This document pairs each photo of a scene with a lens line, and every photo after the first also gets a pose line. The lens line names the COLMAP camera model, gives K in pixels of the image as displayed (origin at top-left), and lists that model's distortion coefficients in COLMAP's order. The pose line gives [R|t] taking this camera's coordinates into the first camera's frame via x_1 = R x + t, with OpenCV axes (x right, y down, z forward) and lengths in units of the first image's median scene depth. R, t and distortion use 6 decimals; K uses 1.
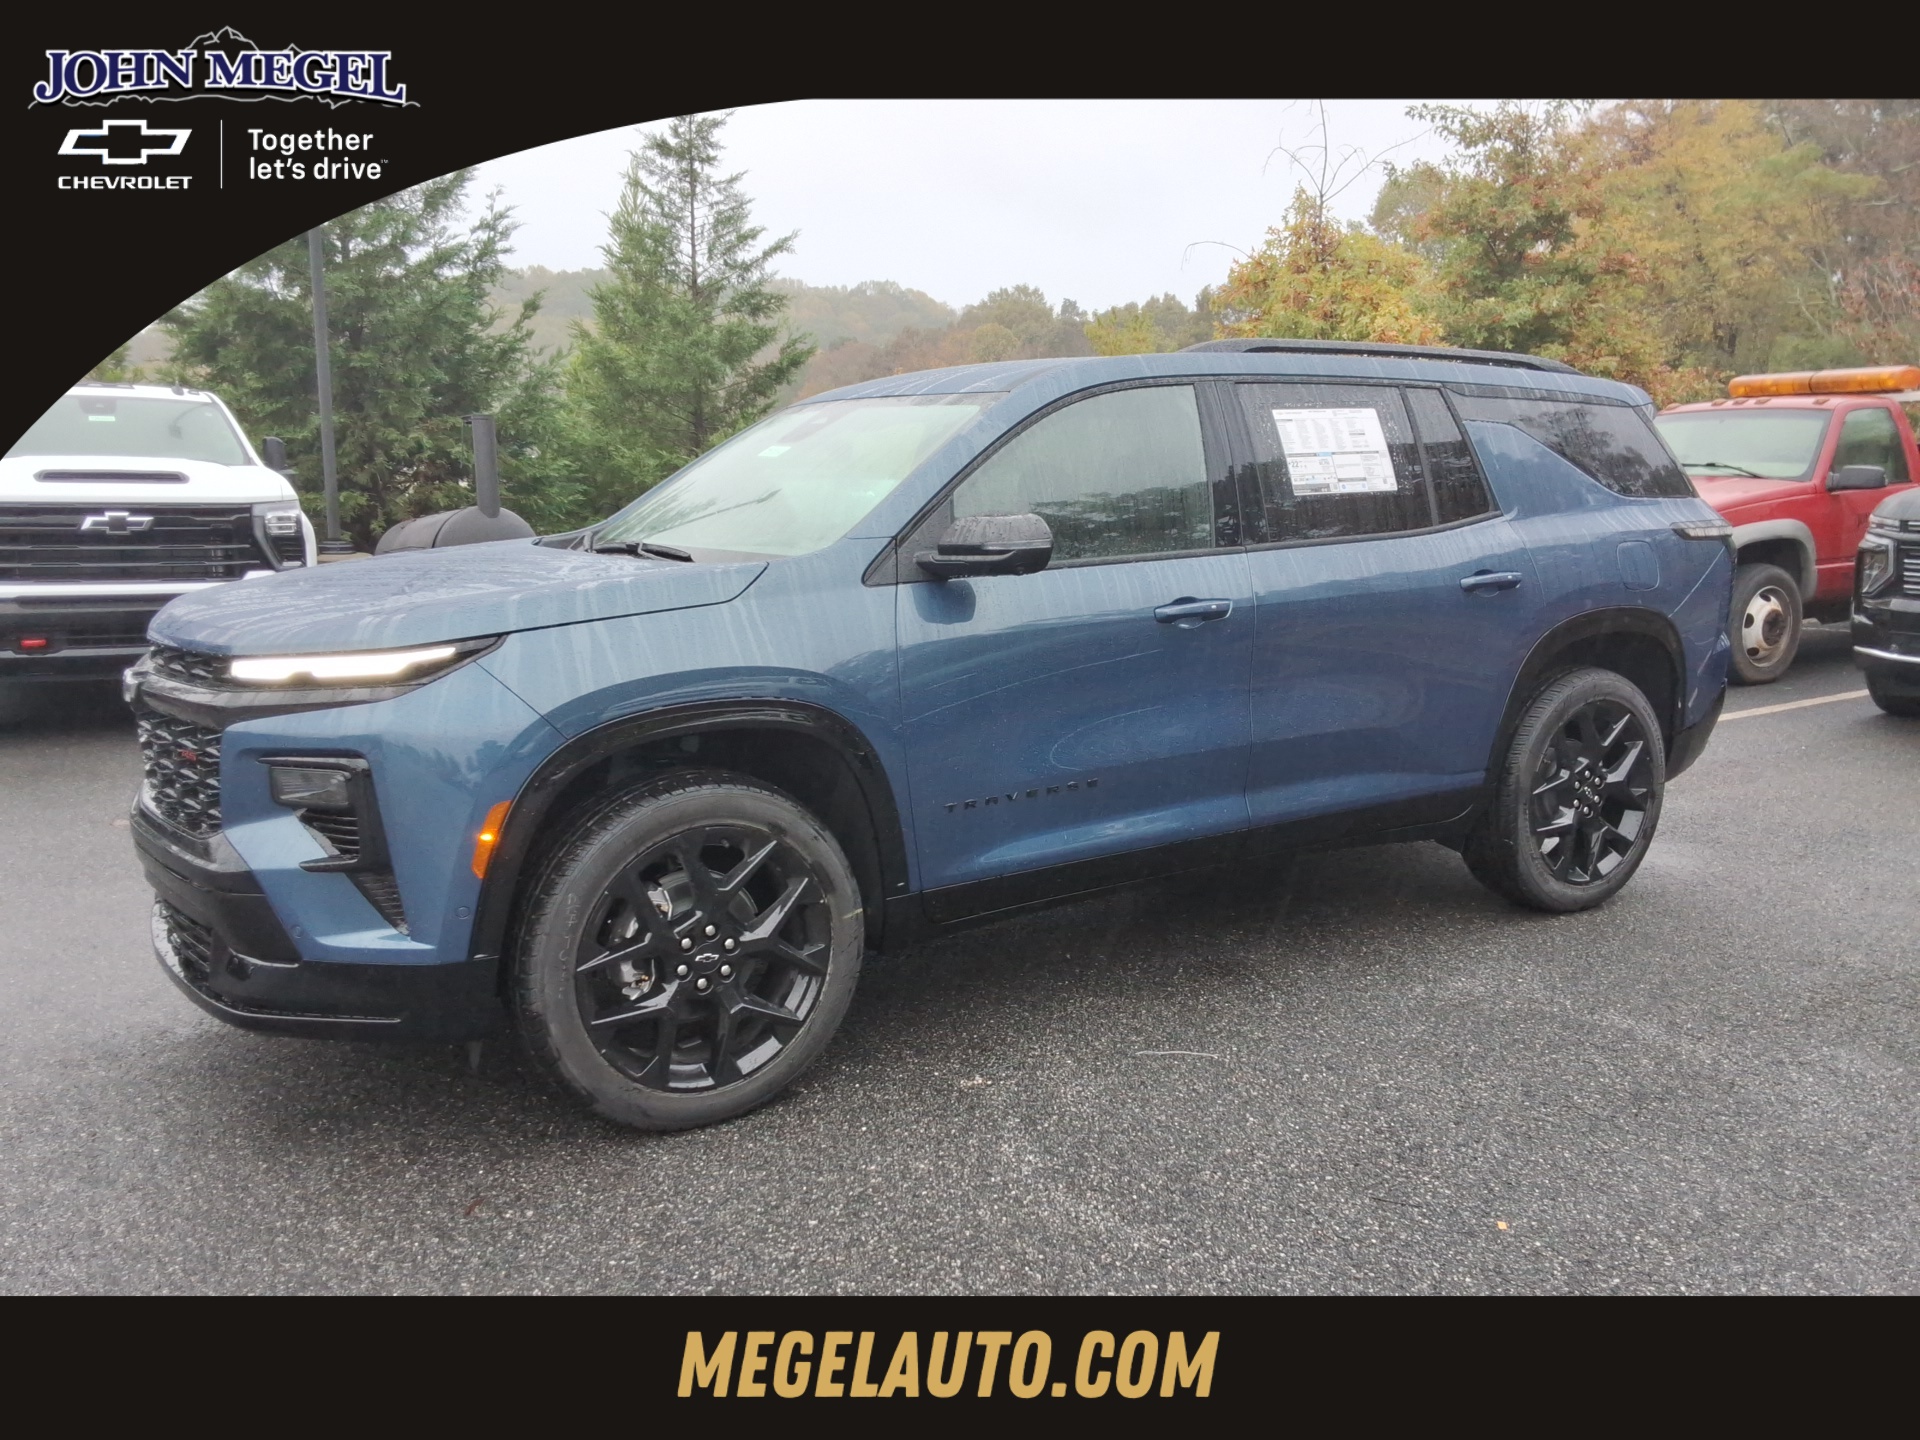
lens RADIAL K [[1546.2, 0, 968.4], [0, 1546.2, 728.1], [0, 0, 1]] dist [0.132933, -0.205308]
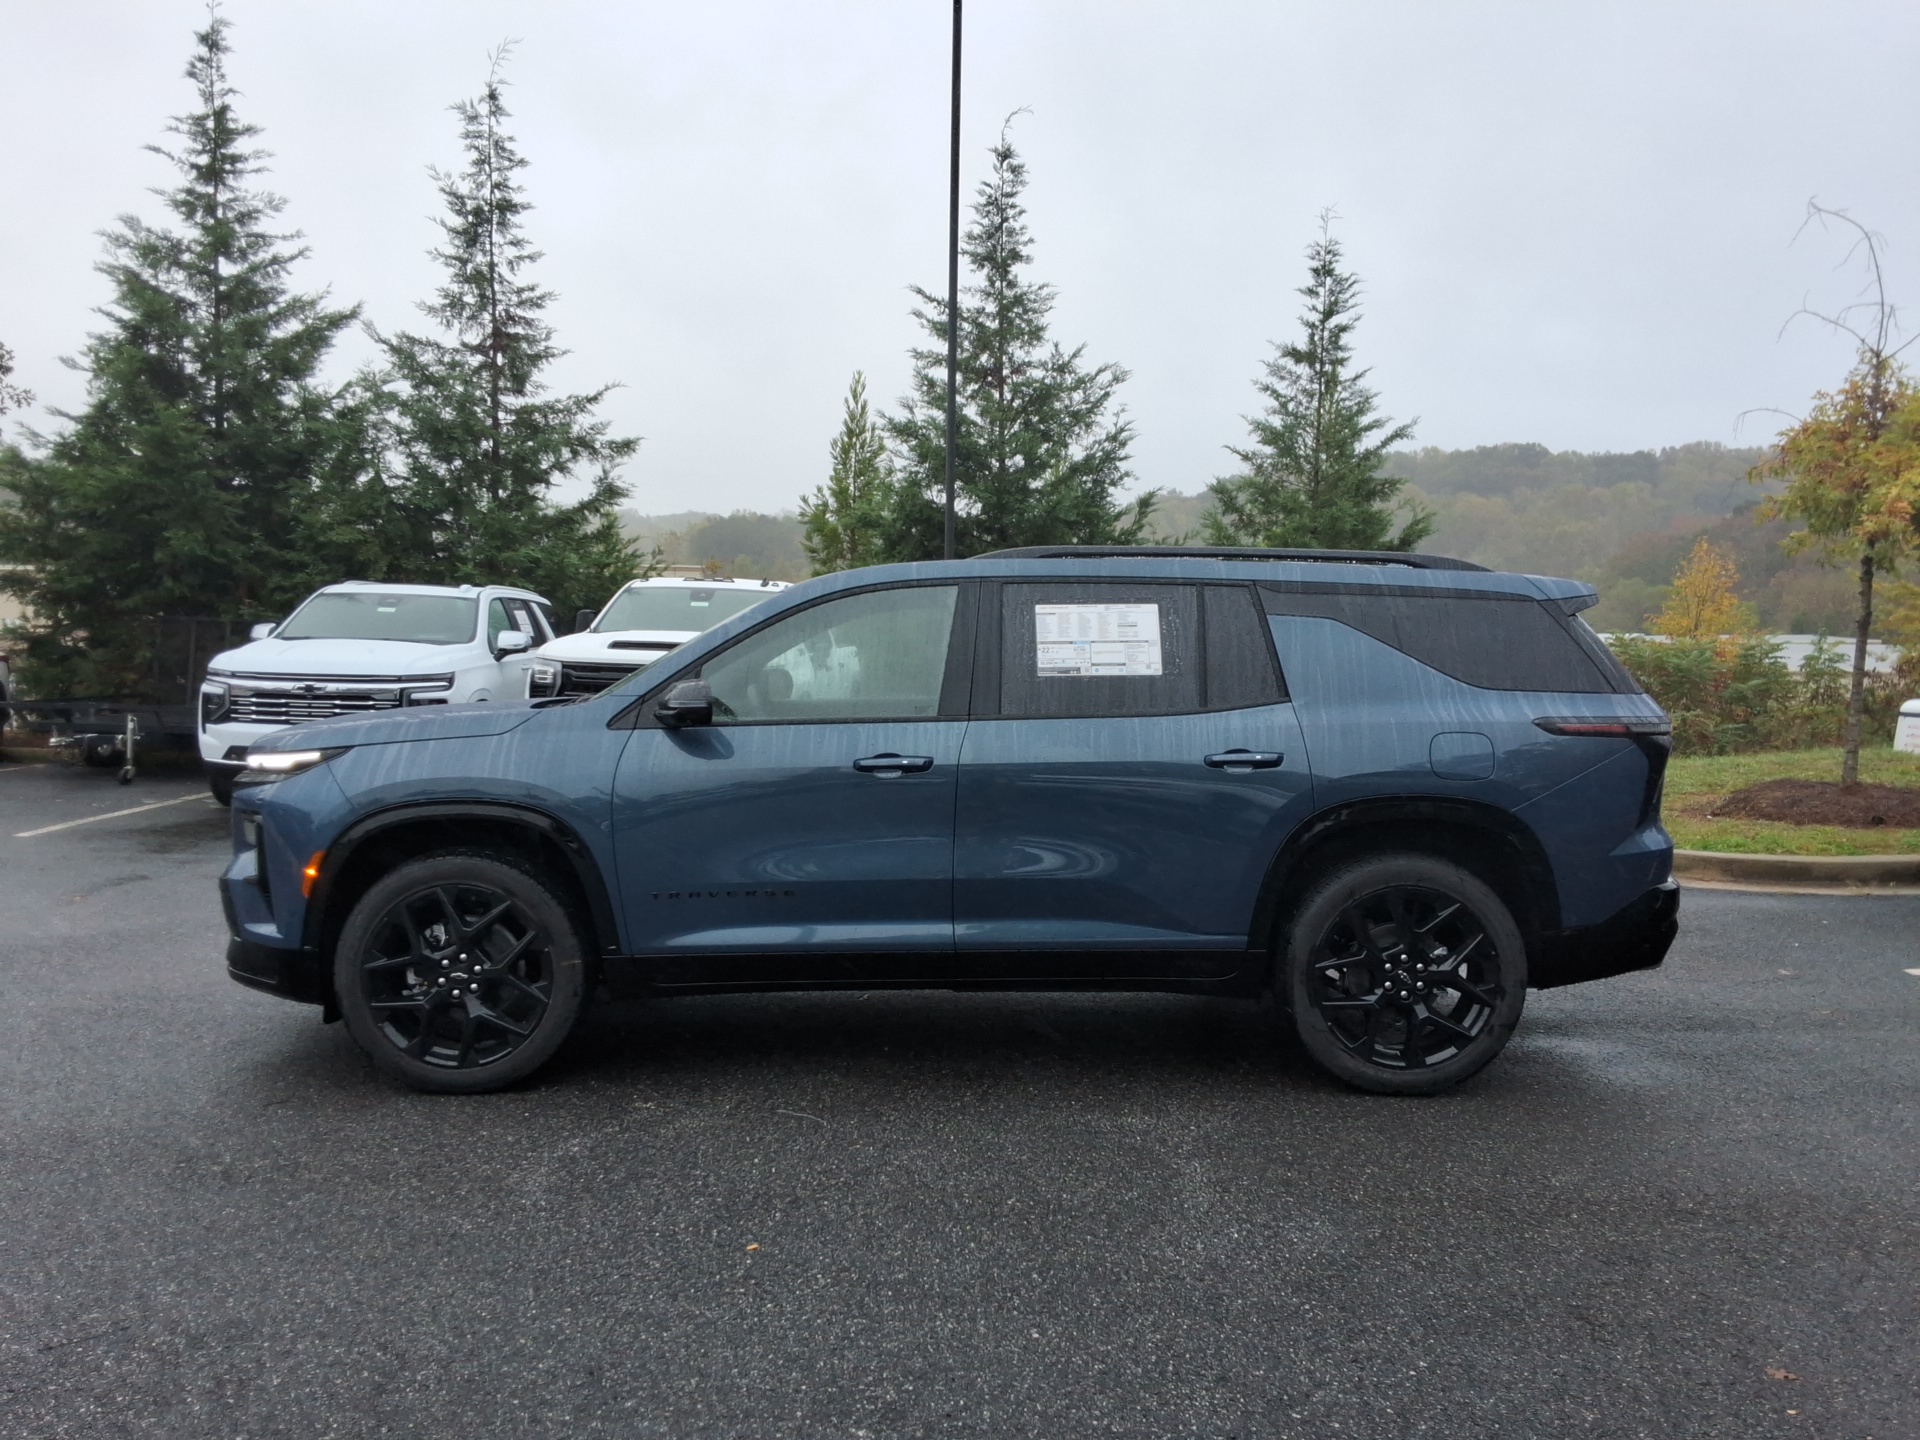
lens RADIAL K [[1537.1, 0, 971.0], [0, 1537.1, 720.7], [0, 0, 1]] dist [0.128119, -0.183338]
pose [[0.851430, 0.041008, -0.522862, 0.969108], [-0.099213, 0.991532, -0.083795, -0.014512], [0.514998, 0.123220, 0.848289, -0.024407]]
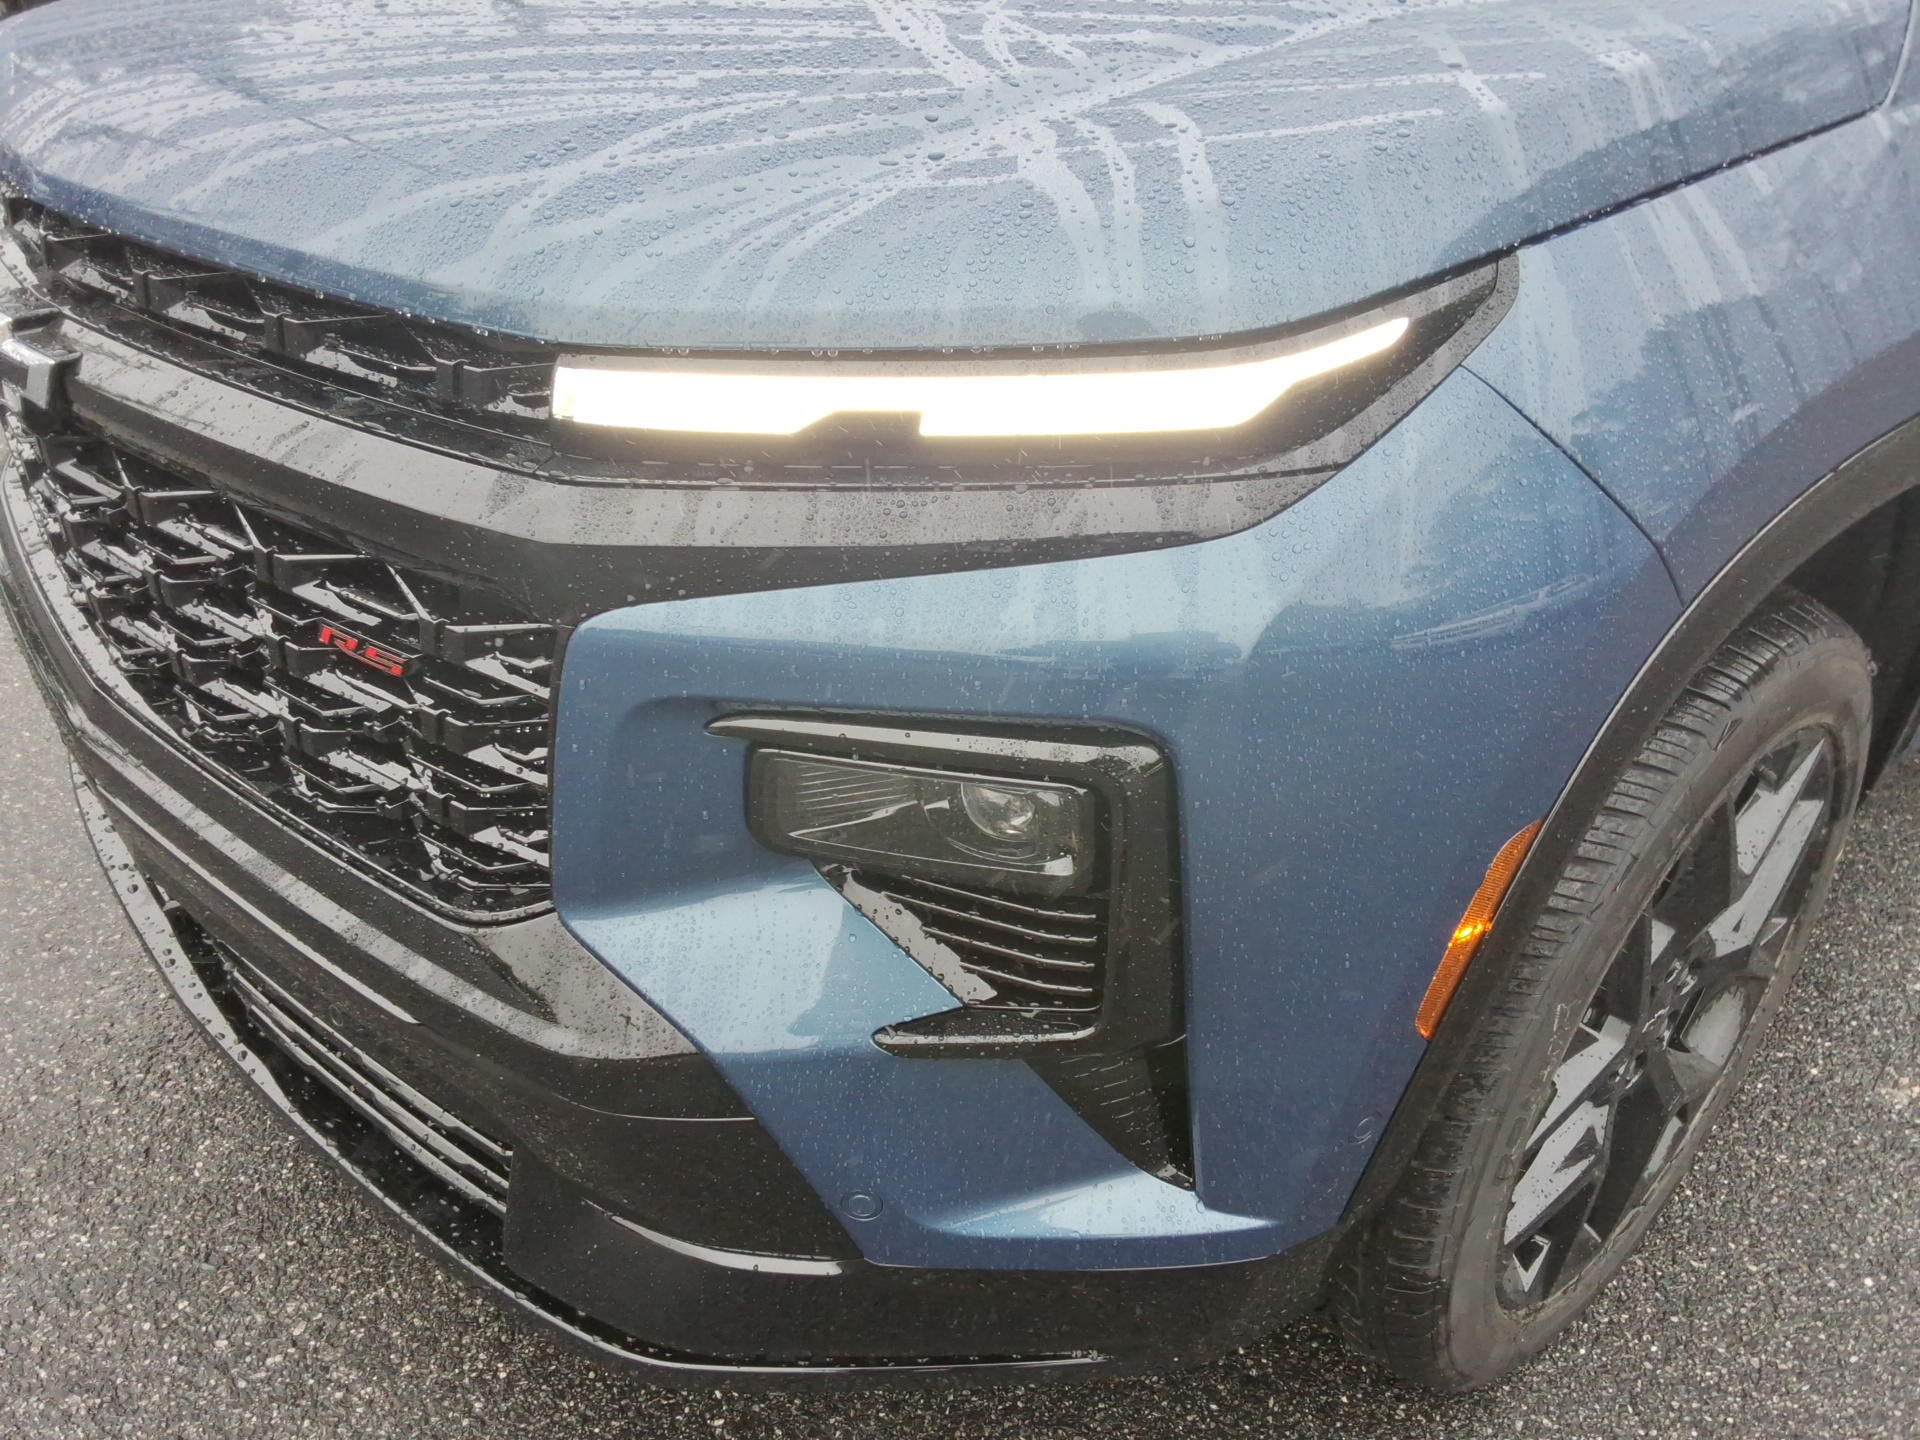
lens RADIAL K [[1546.2, 0, 968.4], [0, 1546.2, 728.1], [0, 0, 1]] dist [0.132933, -0.205308]
pose [[0.981861, -0.066469, 0.177569, -0.409372], [-0.000426, 0.935761, 0.352635, -0.071893], [-0.189601, -0.346315, 0.918759, 0.655121]]
